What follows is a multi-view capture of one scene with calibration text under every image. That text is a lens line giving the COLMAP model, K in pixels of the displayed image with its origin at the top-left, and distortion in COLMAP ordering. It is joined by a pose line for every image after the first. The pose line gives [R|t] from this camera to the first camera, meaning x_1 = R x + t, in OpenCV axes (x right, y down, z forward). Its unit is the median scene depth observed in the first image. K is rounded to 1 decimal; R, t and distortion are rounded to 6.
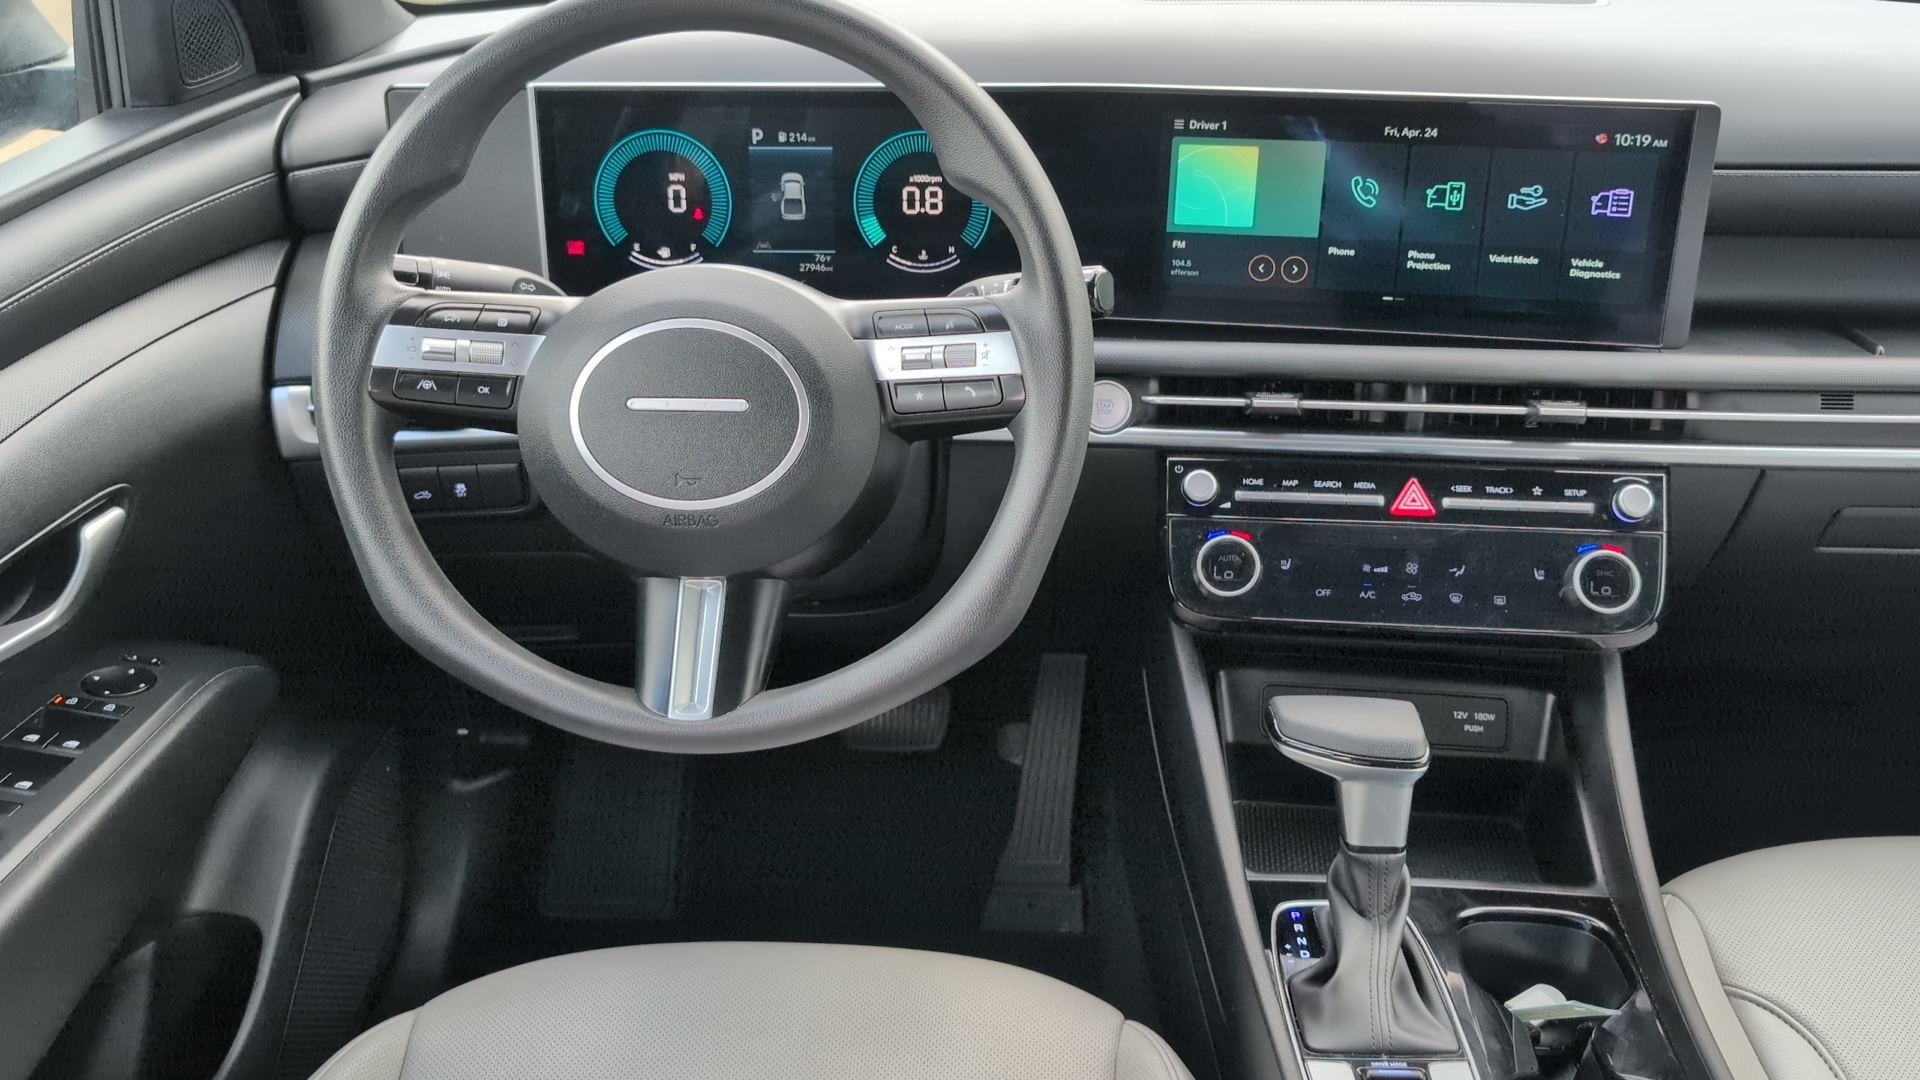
lens RADIAL K [[1625.2, 0, 967.2], [0, 1625.2, 537.6], [0, 0, 1]] dist [0.010236, -0.011233]
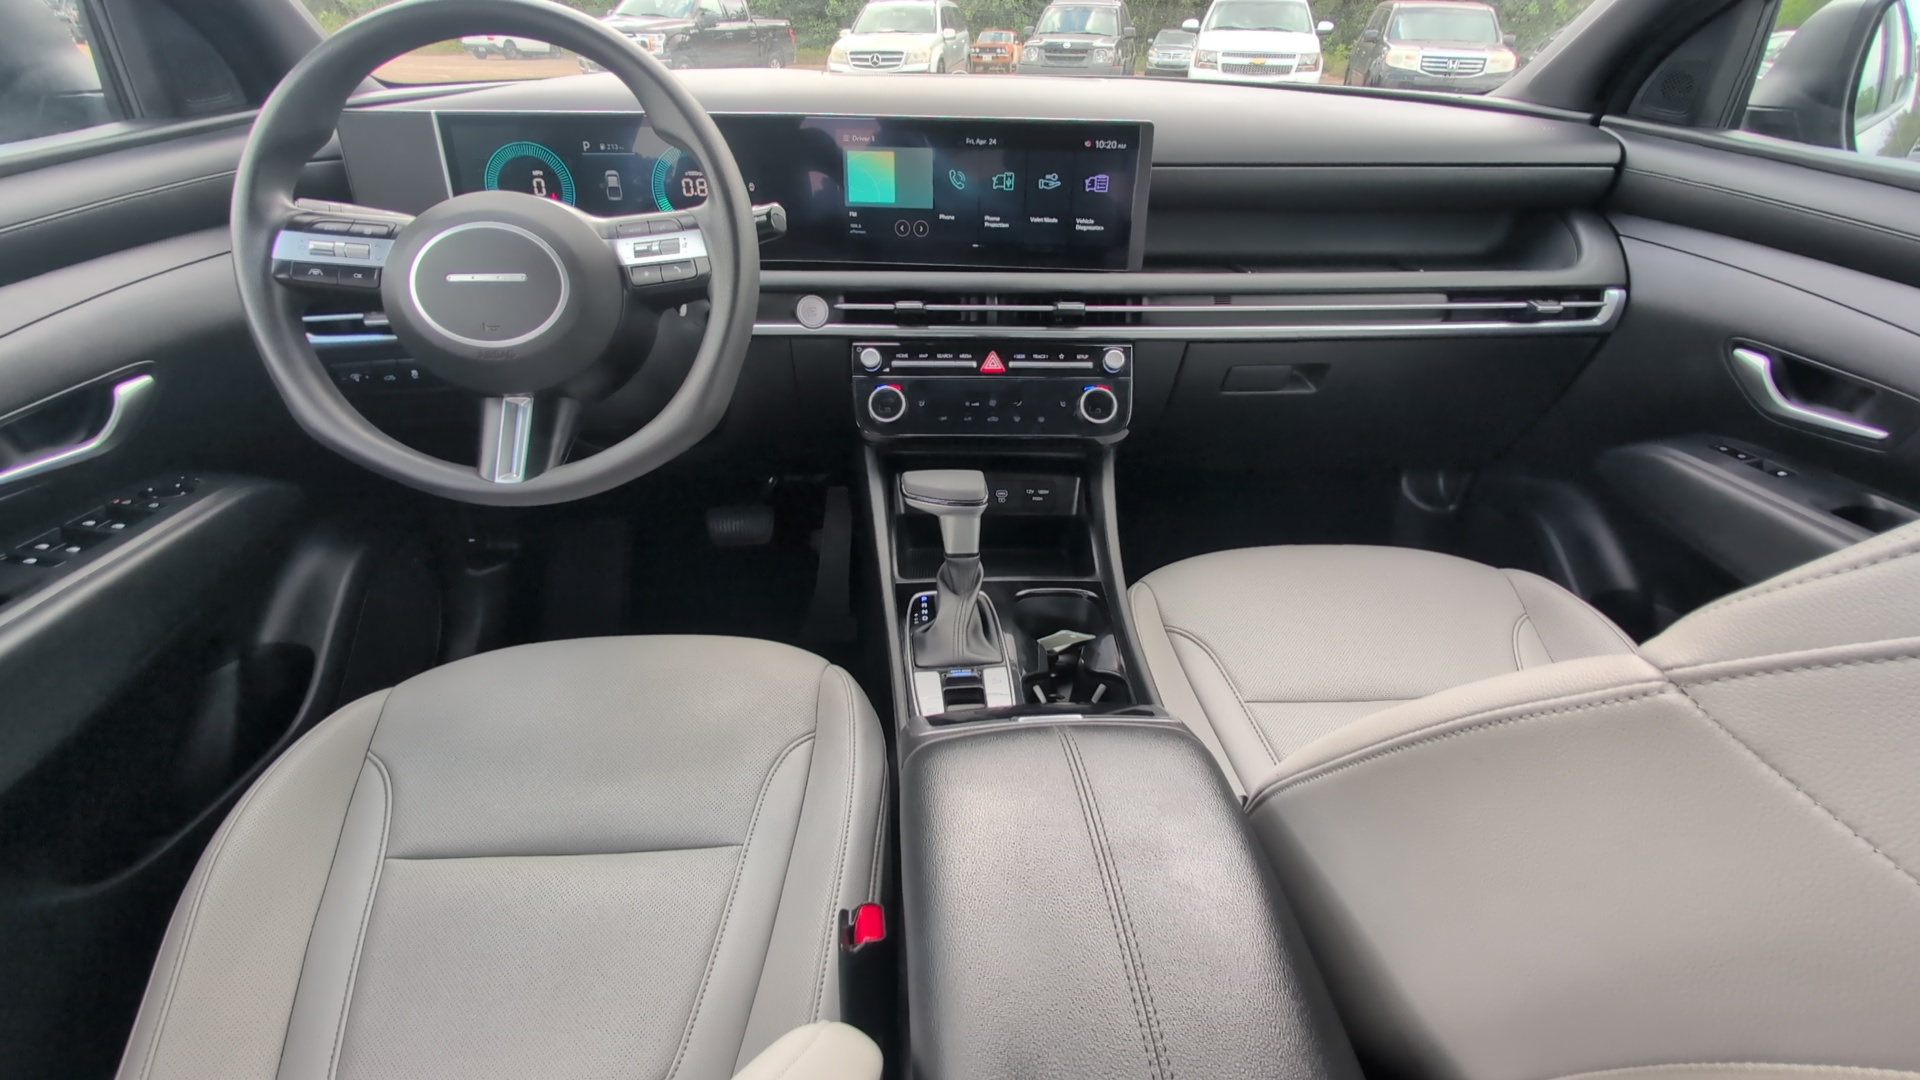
lens RADIAL K [[850.2, 0, 970.2], [0, 850.2, 537.7], [0, 0, 1]] dist [-0.007267, 0.000209]
pose [[0.991663, -0.044740, 0.120845, 0.137318], [0.034716, 0.995876, 0.083818, 0.088204], [-0.124097, -0.078924, 0.989126, 0.095365]]
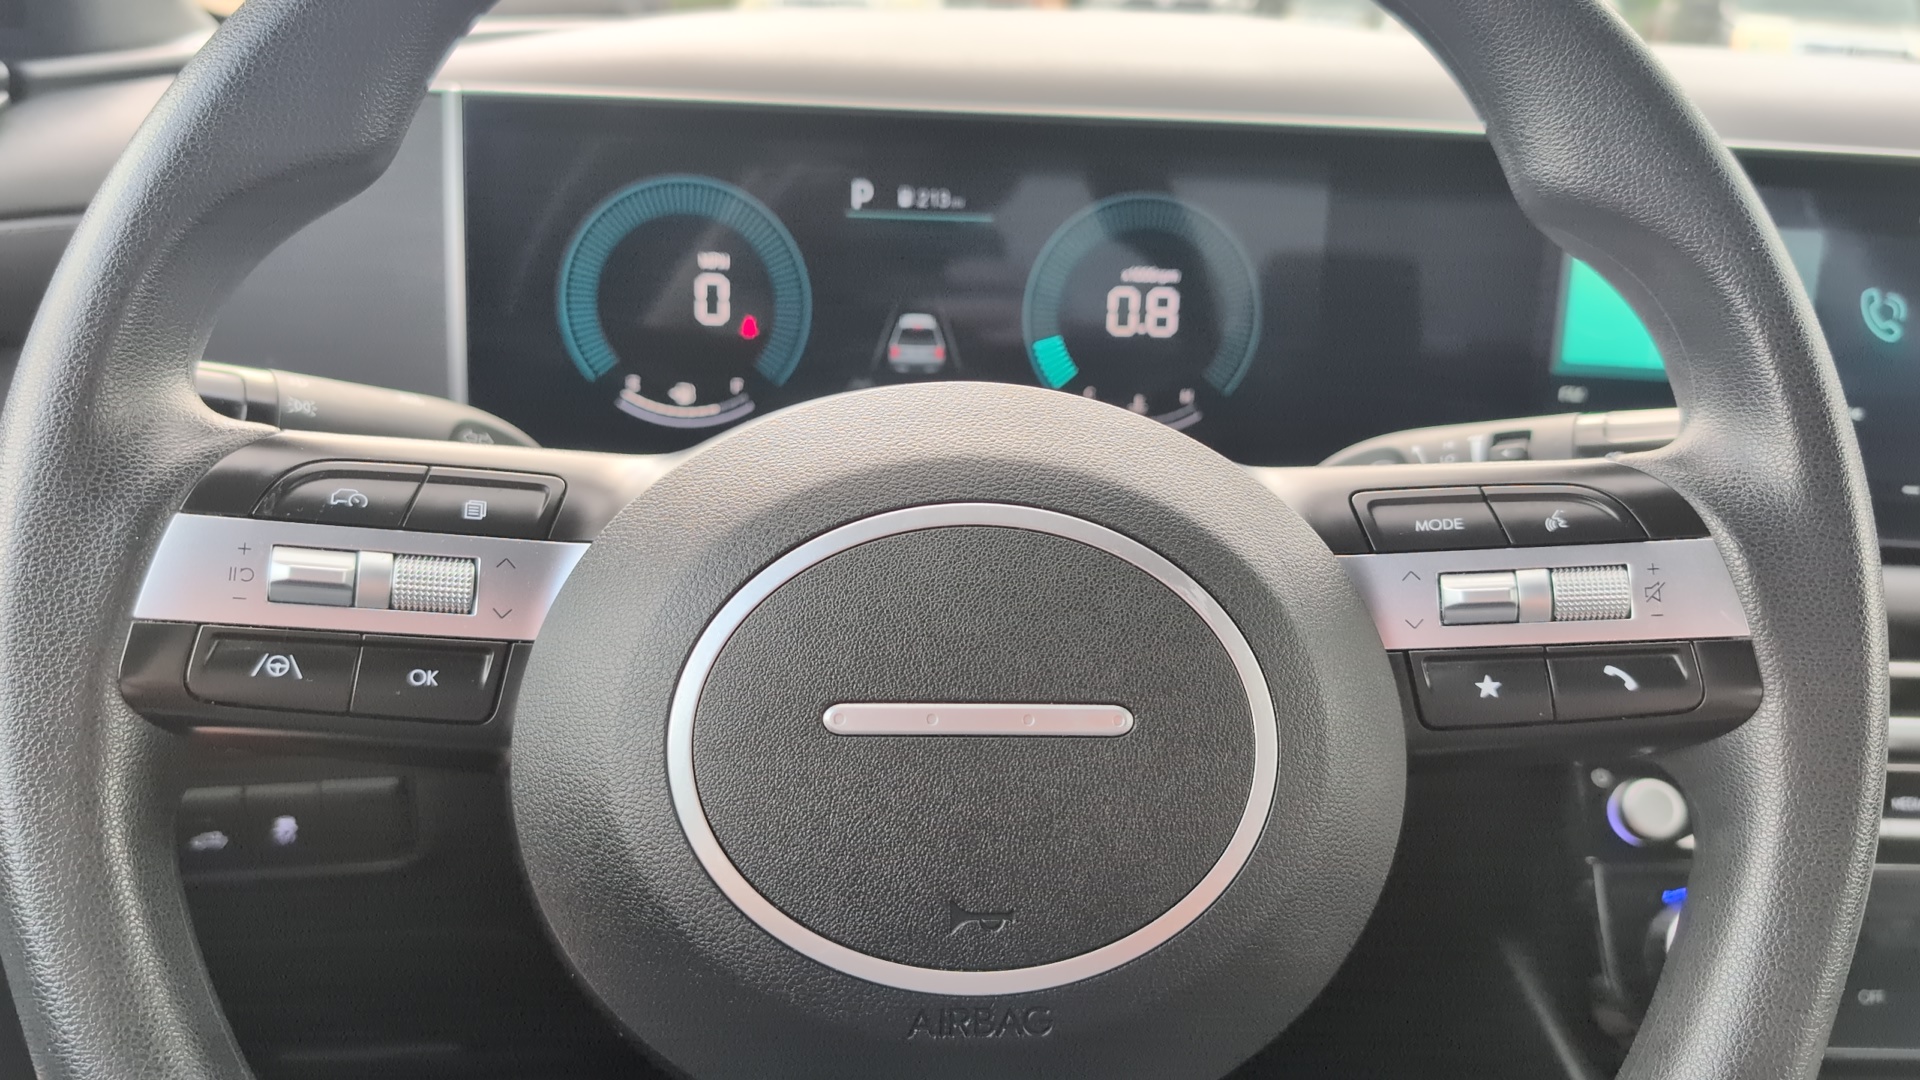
lens RADIAL K [[1641.1, 0, 1005.2], [0, 1641.1, 532.7], [0, 0, 1]] dist [-0.009088, -0.015501]
pose [[0.988106, 0.005385, 0.153681, -0.176965], [0.014052, 0.992044, -0.125105, -0.059649], [-0.153132, 0.125776, 0.980169, 0.469536]]
